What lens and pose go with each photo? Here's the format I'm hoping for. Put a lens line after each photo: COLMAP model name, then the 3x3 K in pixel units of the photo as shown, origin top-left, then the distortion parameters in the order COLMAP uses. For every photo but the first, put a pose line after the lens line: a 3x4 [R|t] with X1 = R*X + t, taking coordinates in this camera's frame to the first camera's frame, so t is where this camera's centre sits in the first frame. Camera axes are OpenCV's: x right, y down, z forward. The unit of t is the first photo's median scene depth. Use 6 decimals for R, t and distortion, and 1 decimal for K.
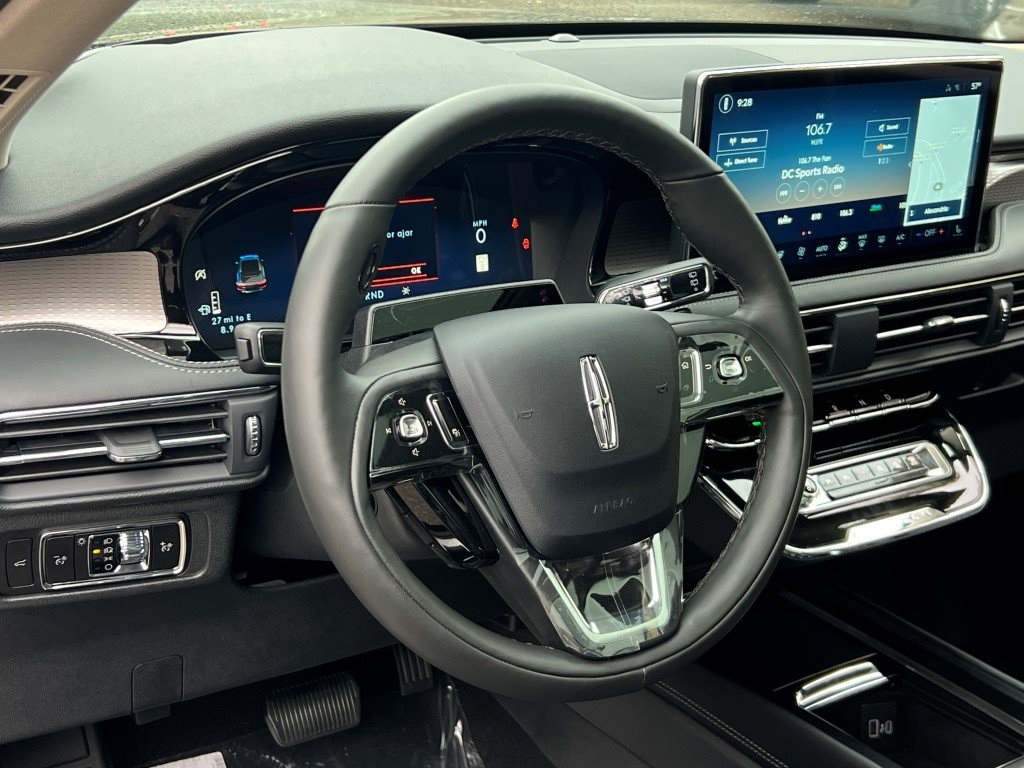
lens RADIAL K [[1614.0, 0, 509.6], [0, 1614.0, 385.5], [0, 0, 1]] dist [0.110003, 0.000000]
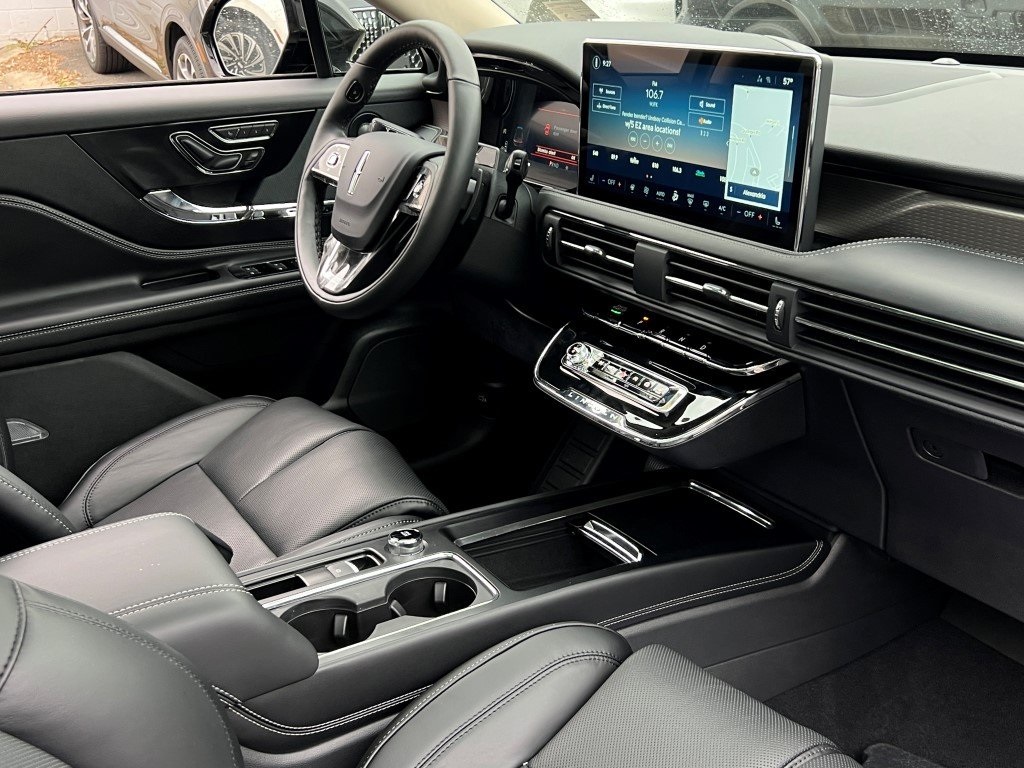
lens RADIAL K [[1088.3, 0, 511.9], [0, 1088.3, 382.6], [0, 0, 1]] dist [0.030255, 0.000000]
pose [[-0.053516, 0.287744, -0.956211, 1.045872], [-0.335212, 0.896839, 0.288638, -0.157220], [0.940621, 0.335980, 0.048460, 0.887494]]
